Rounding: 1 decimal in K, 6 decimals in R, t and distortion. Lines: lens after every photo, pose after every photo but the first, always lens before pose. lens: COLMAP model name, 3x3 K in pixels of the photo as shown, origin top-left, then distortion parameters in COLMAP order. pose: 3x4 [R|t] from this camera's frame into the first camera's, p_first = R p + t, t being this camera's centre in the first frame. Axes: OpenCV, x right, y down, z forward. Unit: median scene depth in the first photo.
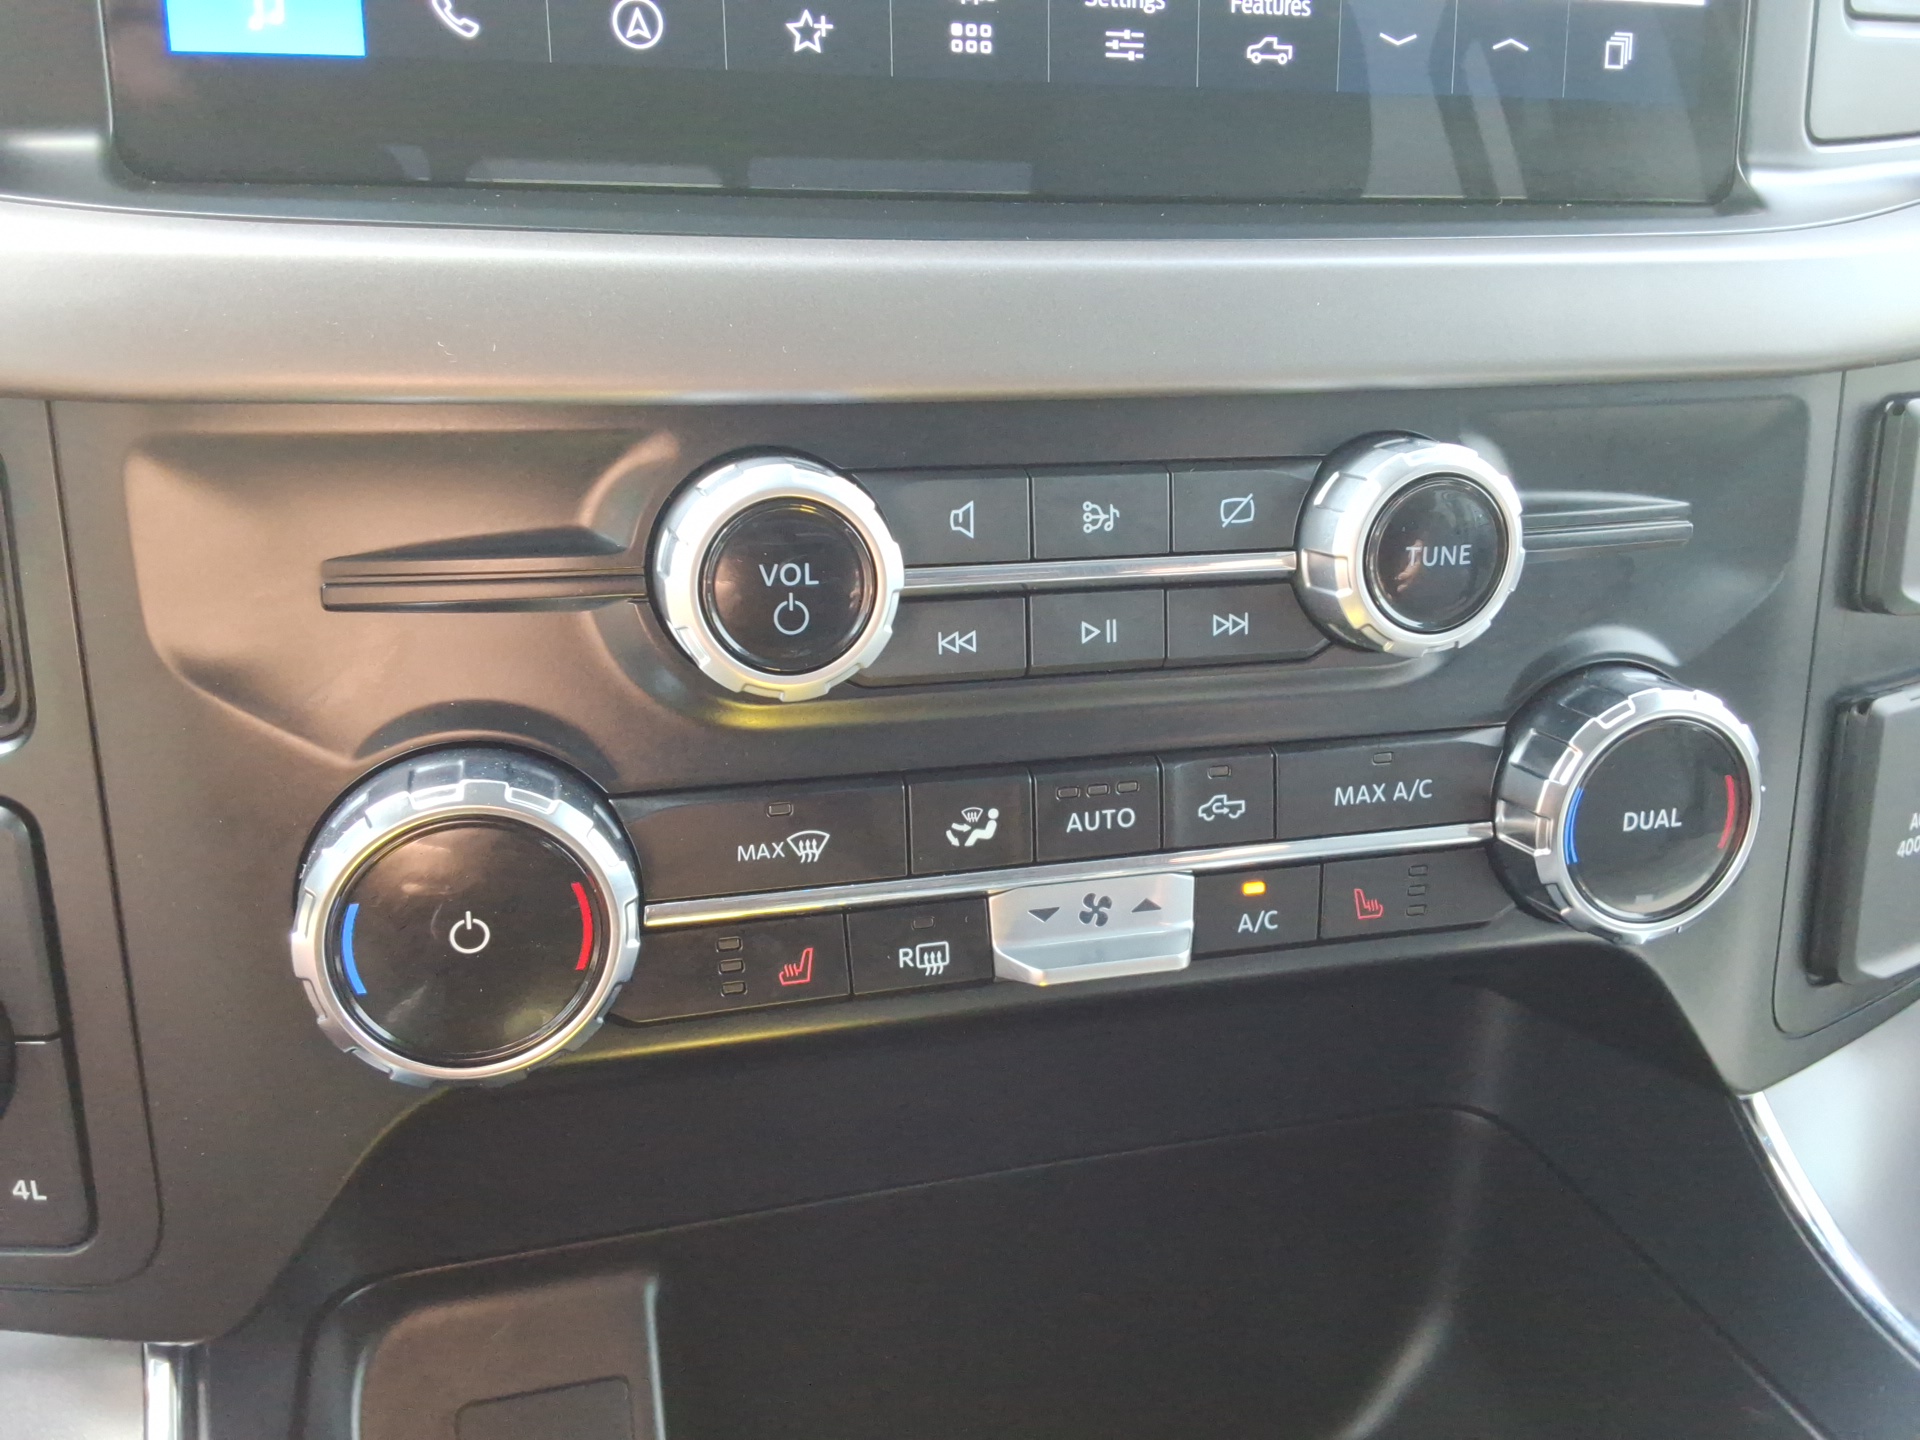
lens RADIAL K [[1536.6, 0, 973.9], [0, 1536.6, 707.3], [0, 0, 1]] dist [0.112033, -0.179465]
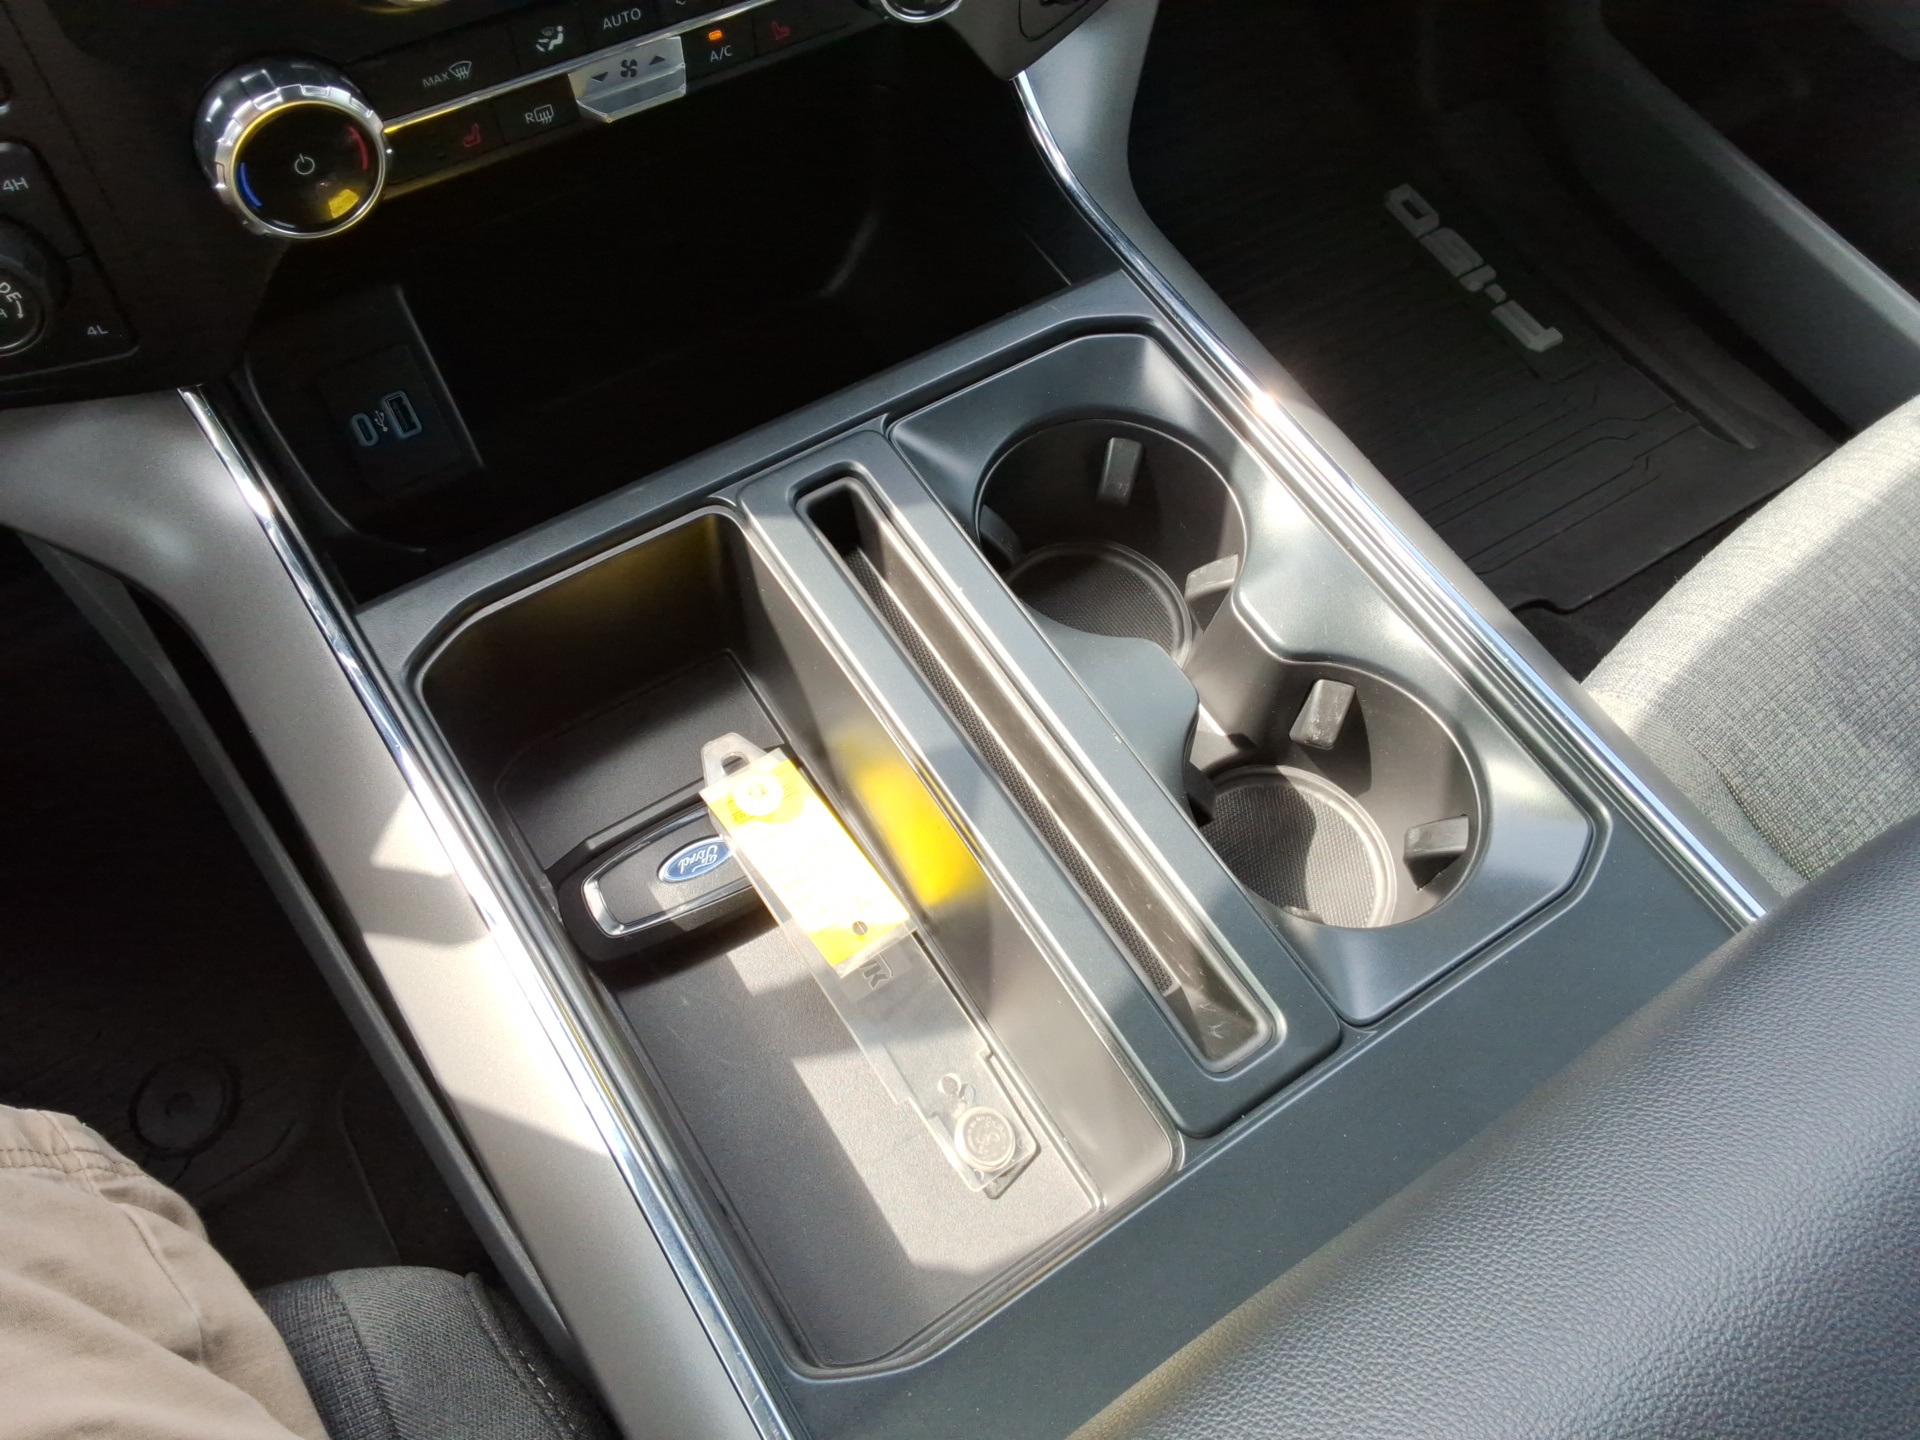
lens RADIAL K [[1564.1, 0, 985.1], [0, 1564.1, 700.5], [0, 0, 1]] dist [0.136655, -0.233041]
pose [[0.952696, -0.237477, 0.189668, -0.050992], [0.053155, 0.744641, 0.665345, -0.530504], [-0.299239, -0.623790, 0.722040, -0.906411]]
